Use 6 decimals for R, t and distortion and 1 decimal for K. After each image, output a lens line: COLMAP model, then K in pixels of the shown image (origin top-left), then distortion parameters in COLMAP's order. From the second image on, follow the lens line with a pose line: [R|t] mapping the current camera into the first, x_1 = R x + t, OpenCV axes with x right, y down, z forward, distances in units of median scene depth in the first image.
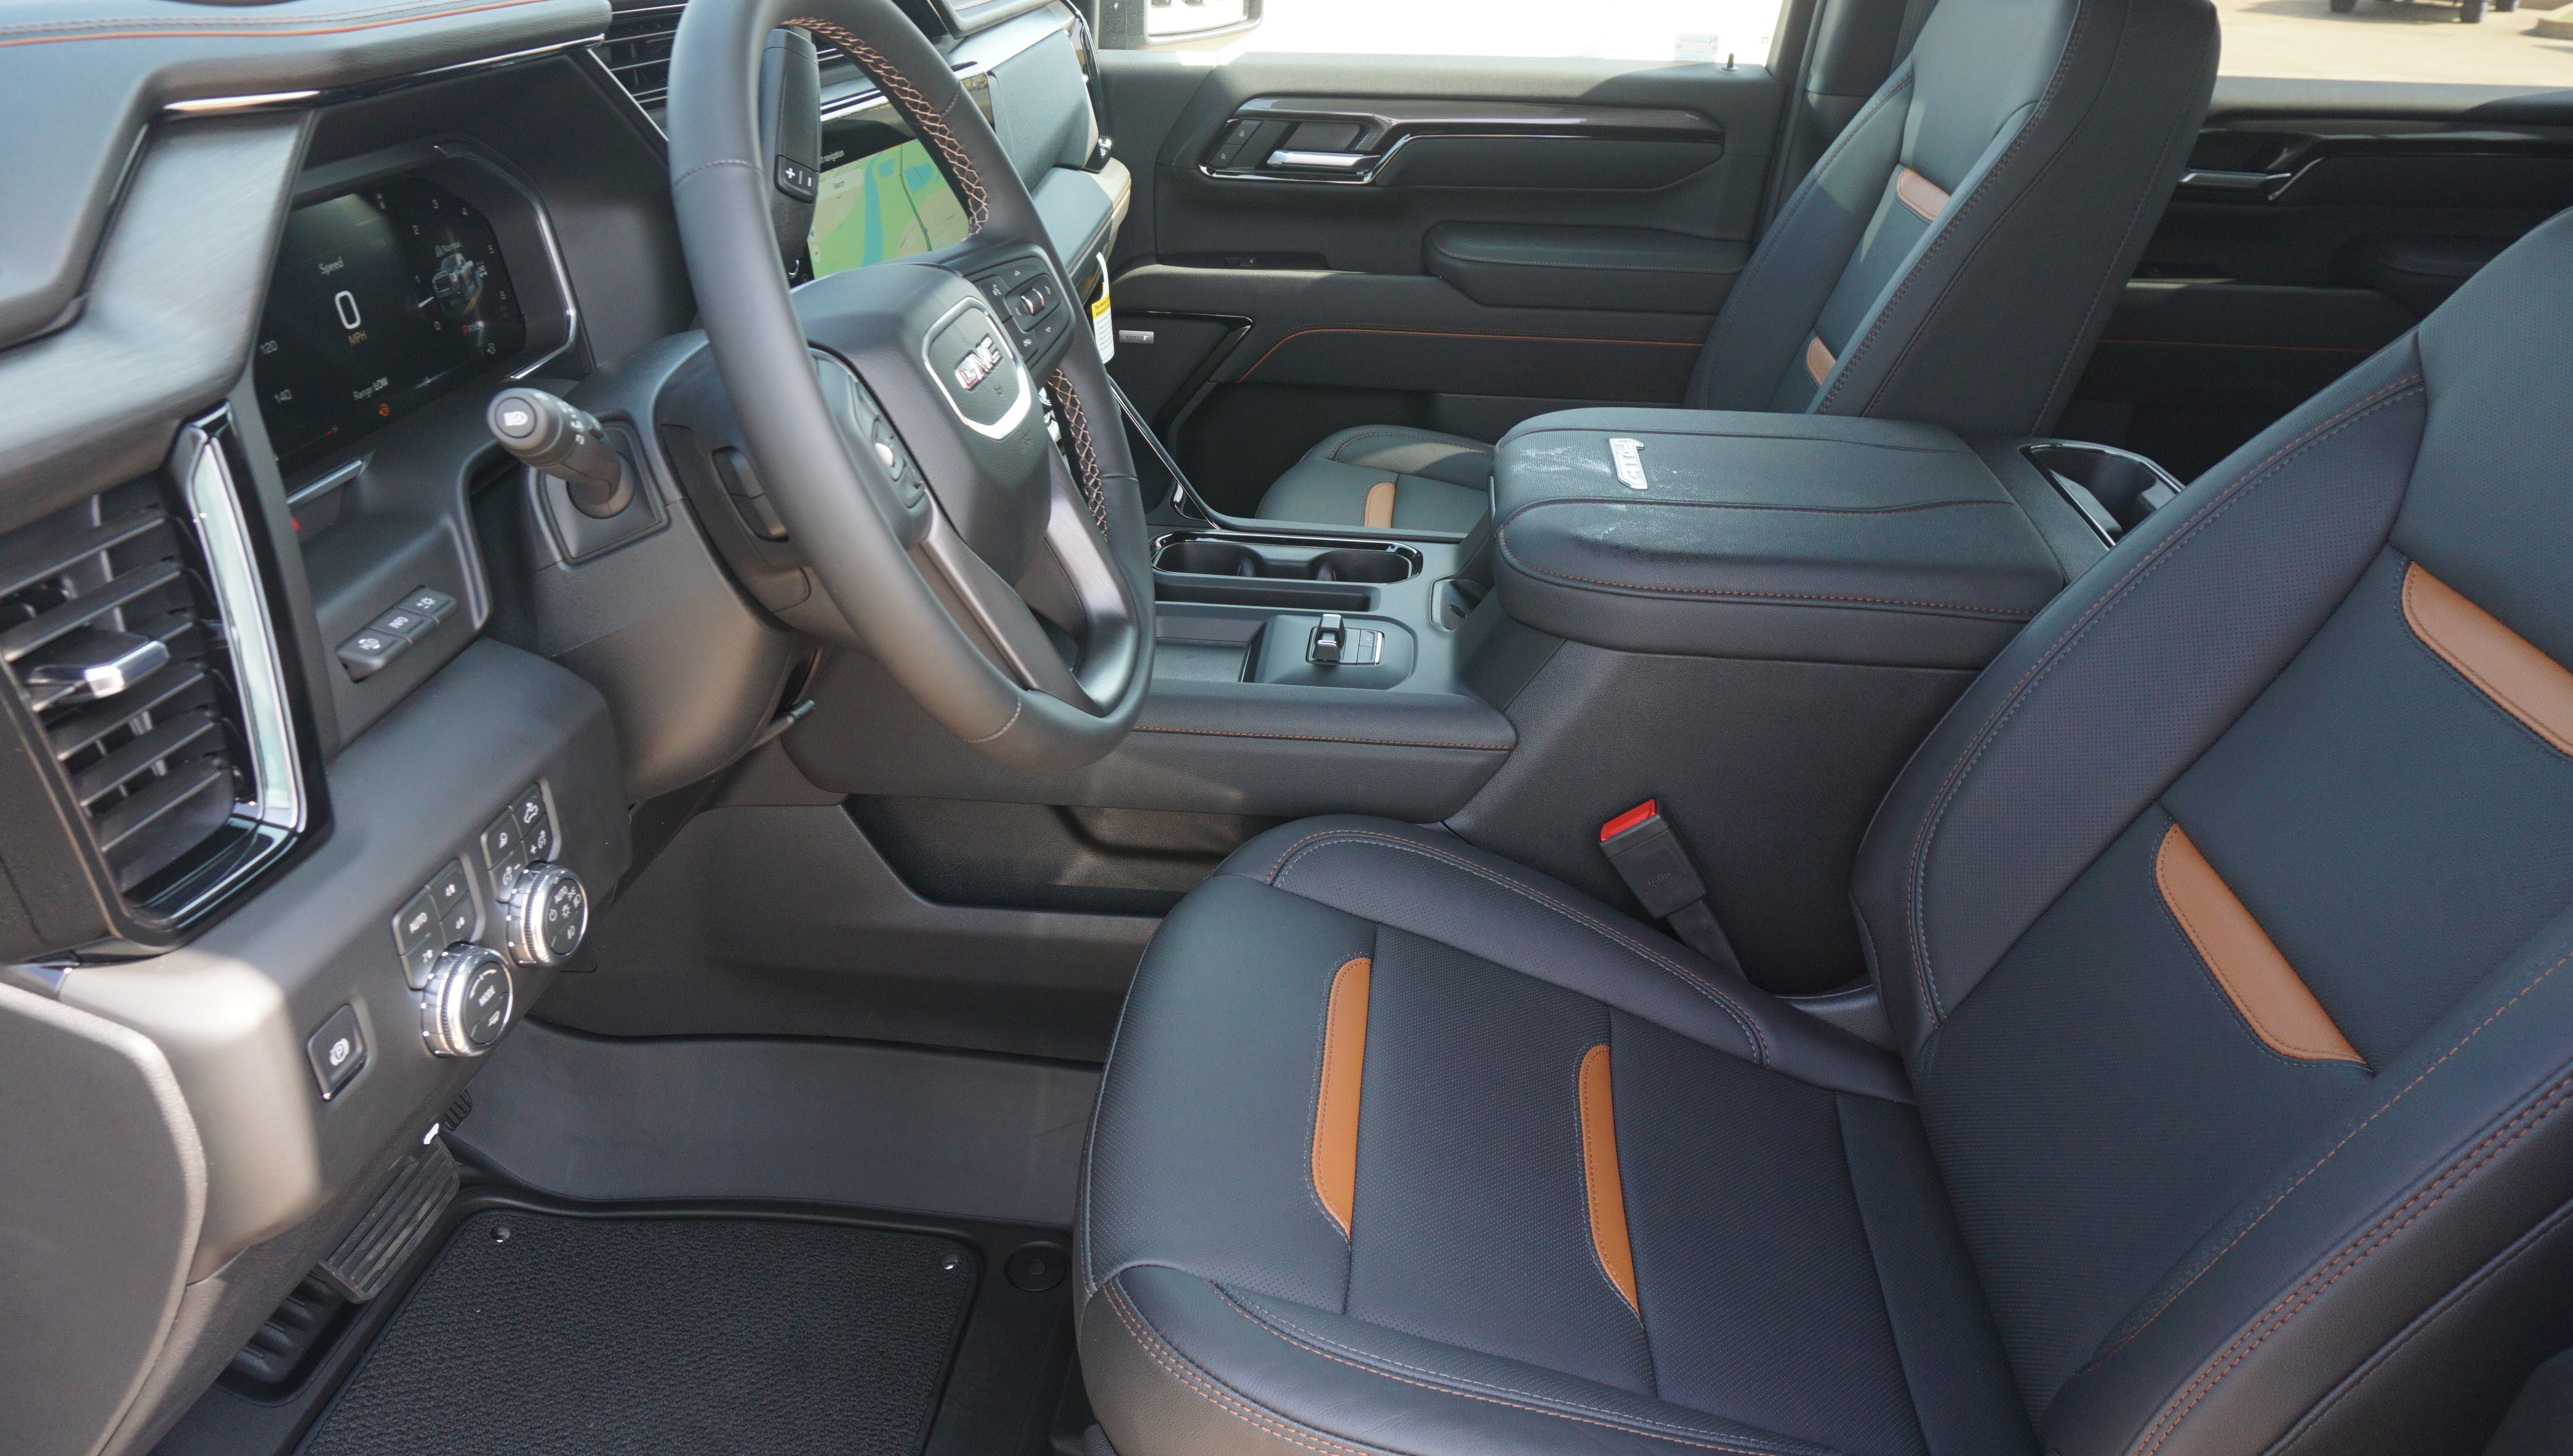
lens RADIAL K [[1739.2, 0, 1284.2], [0, 1739.2, 721.3], [0, 0, 1]] dist [-0.037627, 0.040208]
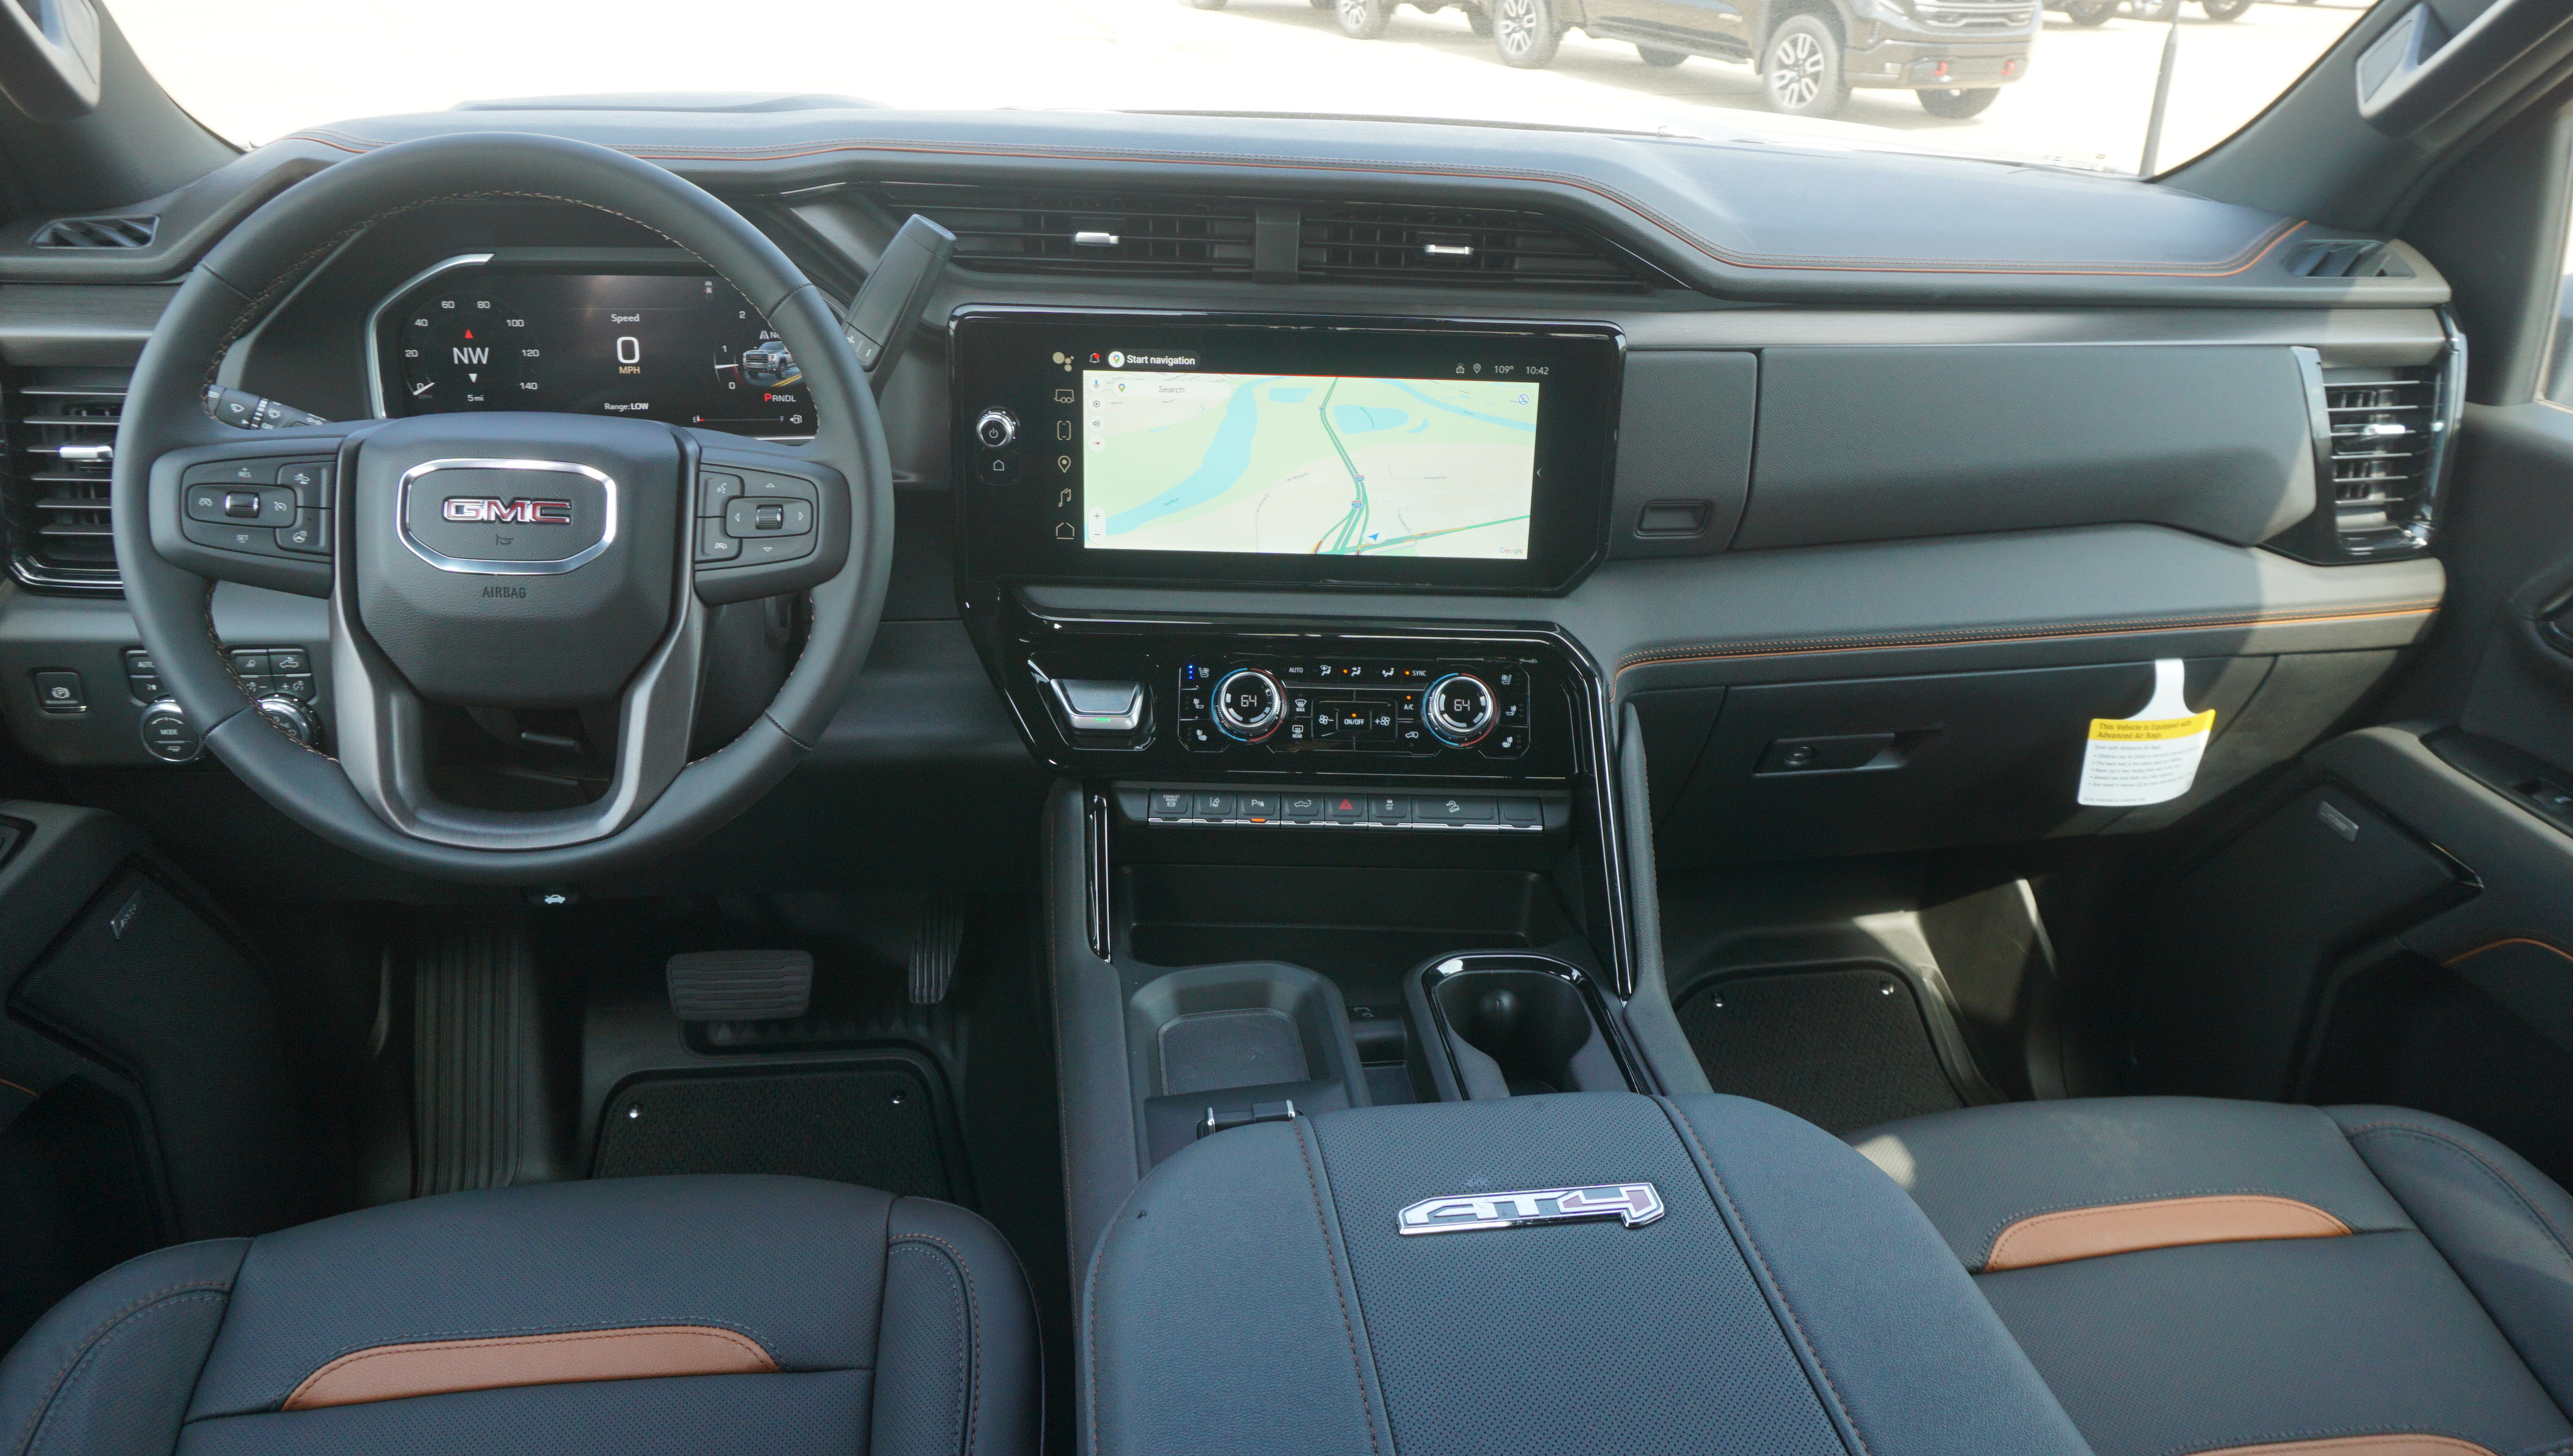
lens RADIAL K [[1733.9, 0, 1285.2], [0, 1733.9, 707.8], [0, 0, 1]] dist [-0.037888, 0.037021]
pose [[0.220015, 0.392140, -0.893207, 0.668642], [-0.462502, 0.848121, 0.258423, -0.427815], [0.858886, 0.356253, 0.367965, 0.745776]]
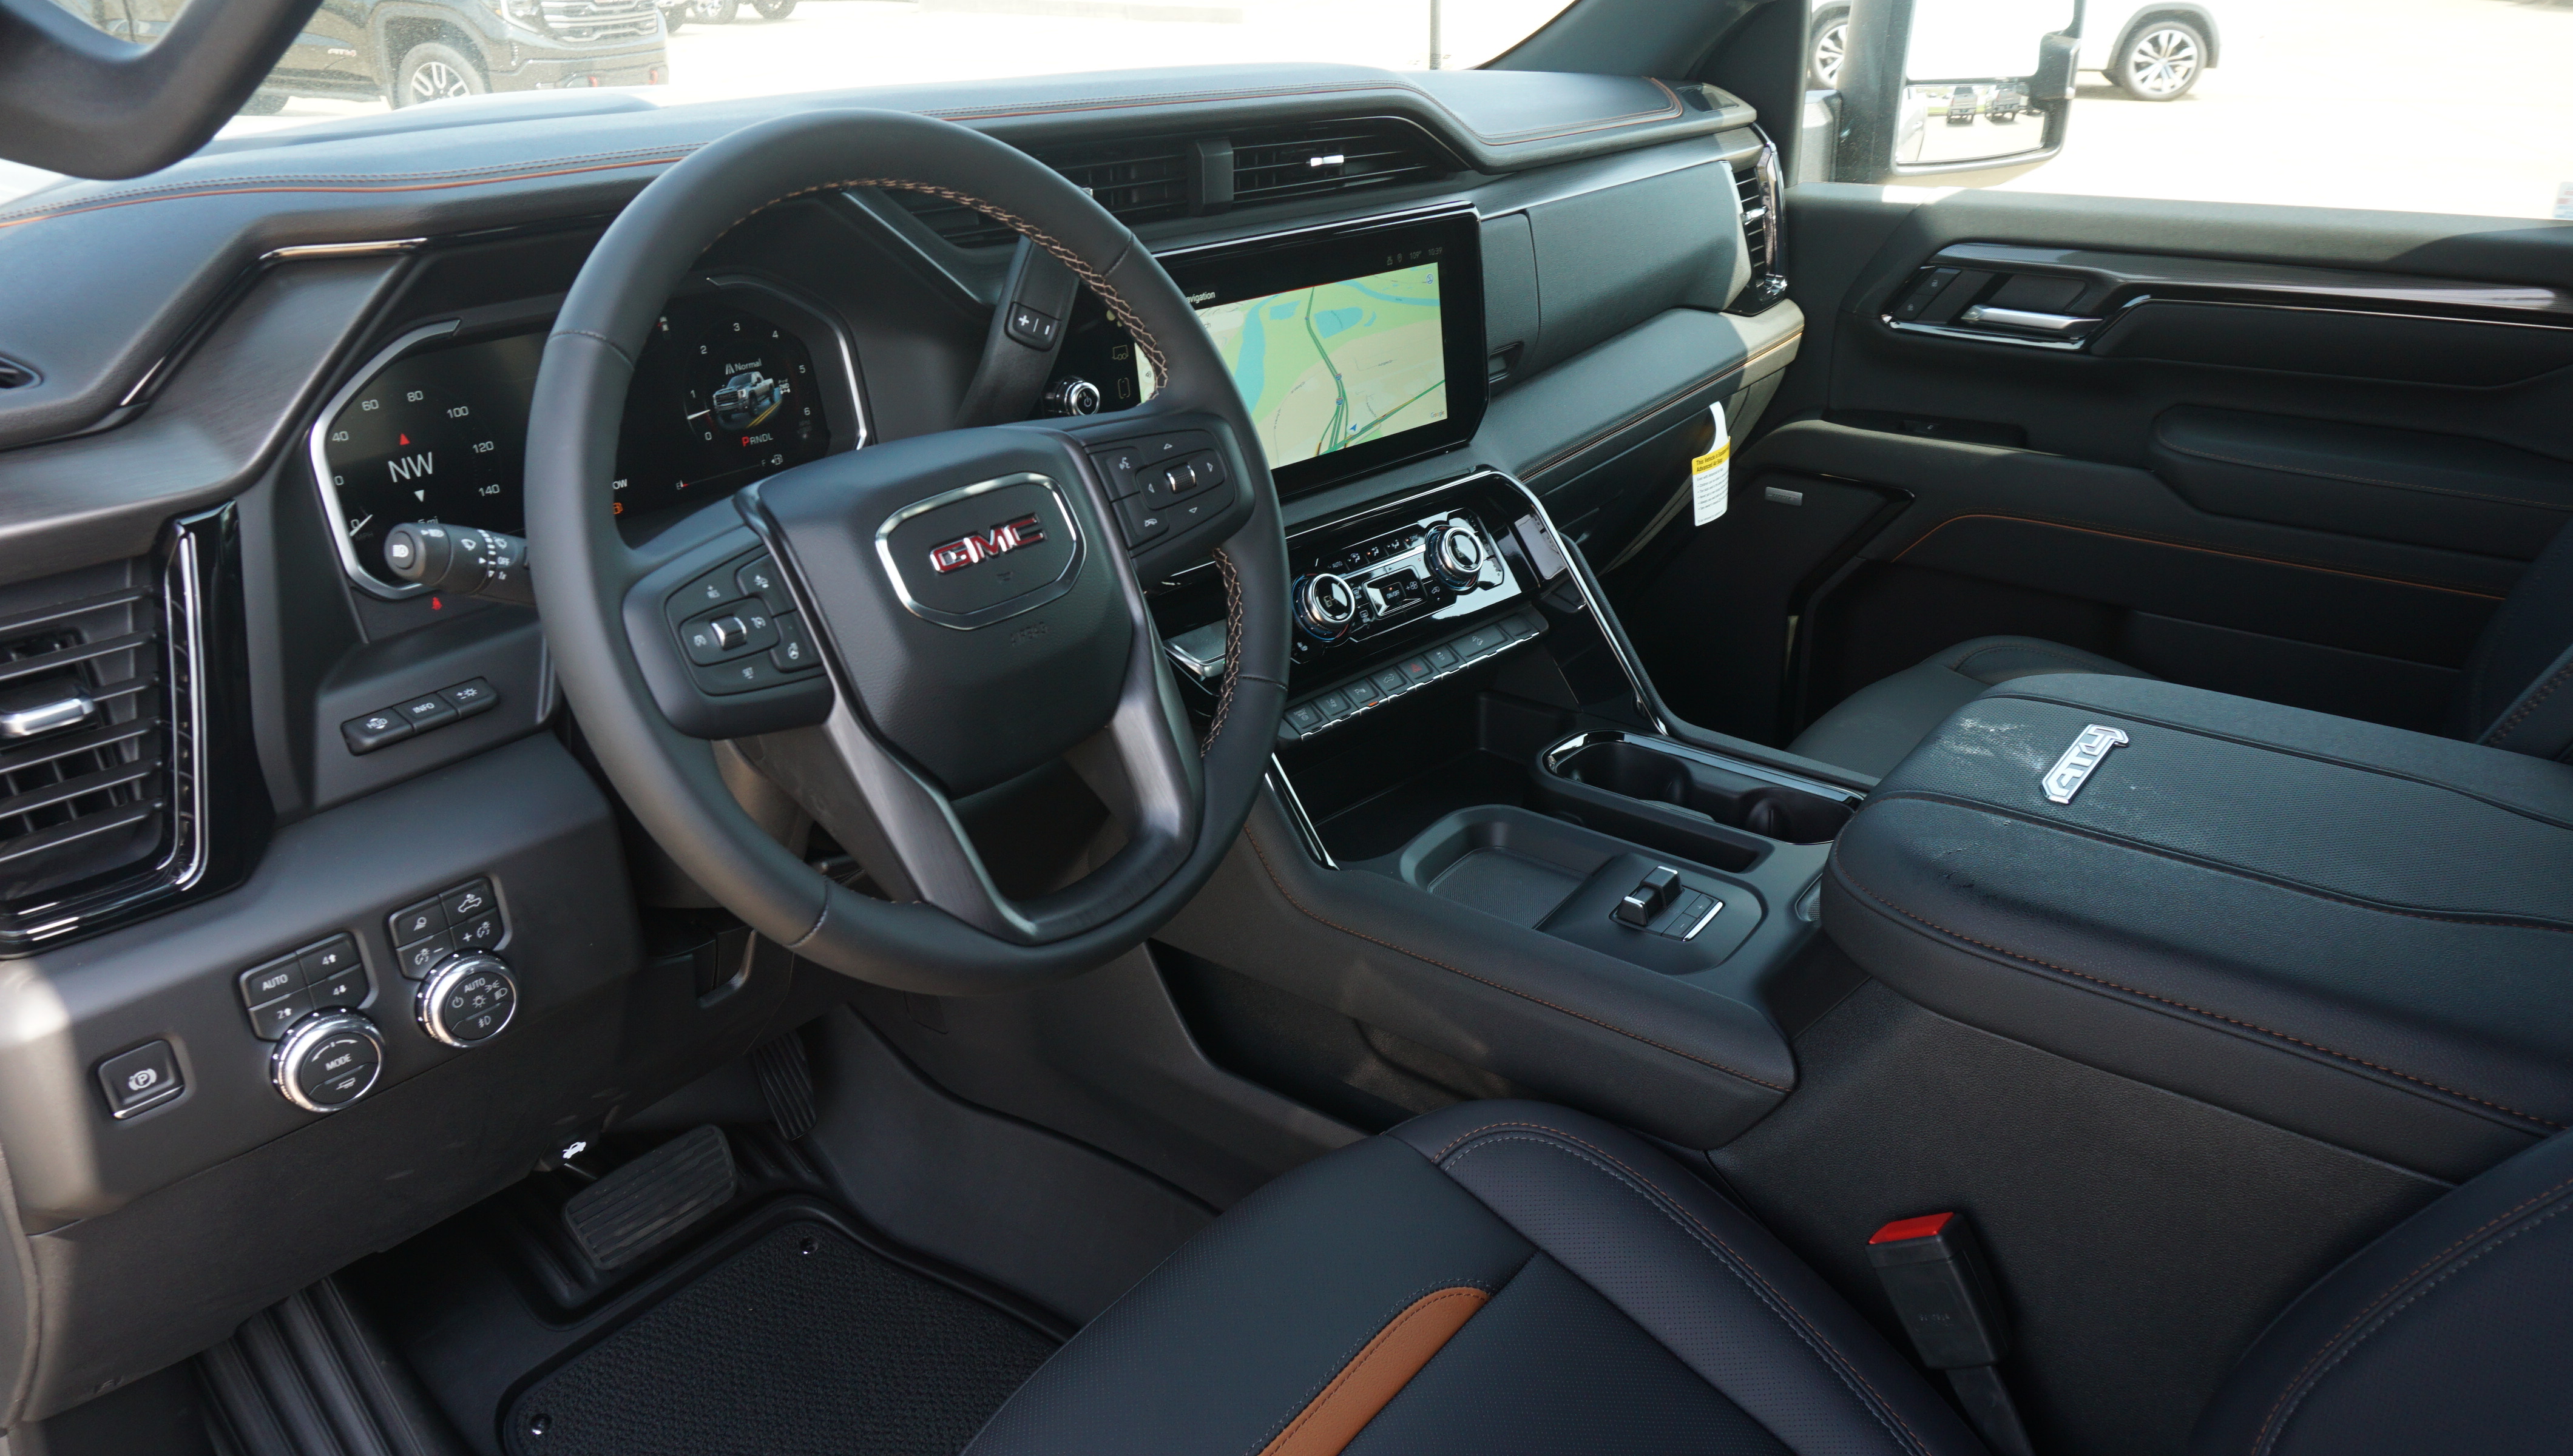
lens RADIAL K [[1739.2, 0, 1284.2], [0, 1739.2, 721.3], [0, 0, 1]] dist [-0.037627, 0.040208]
pose [[0.836164, 0.188985, -0.514893, 0.321012], [-0.214164, 0.976739, 0.010707, -0.109976], [0.504940, 0.101318, 0.857187, 0.201156]]
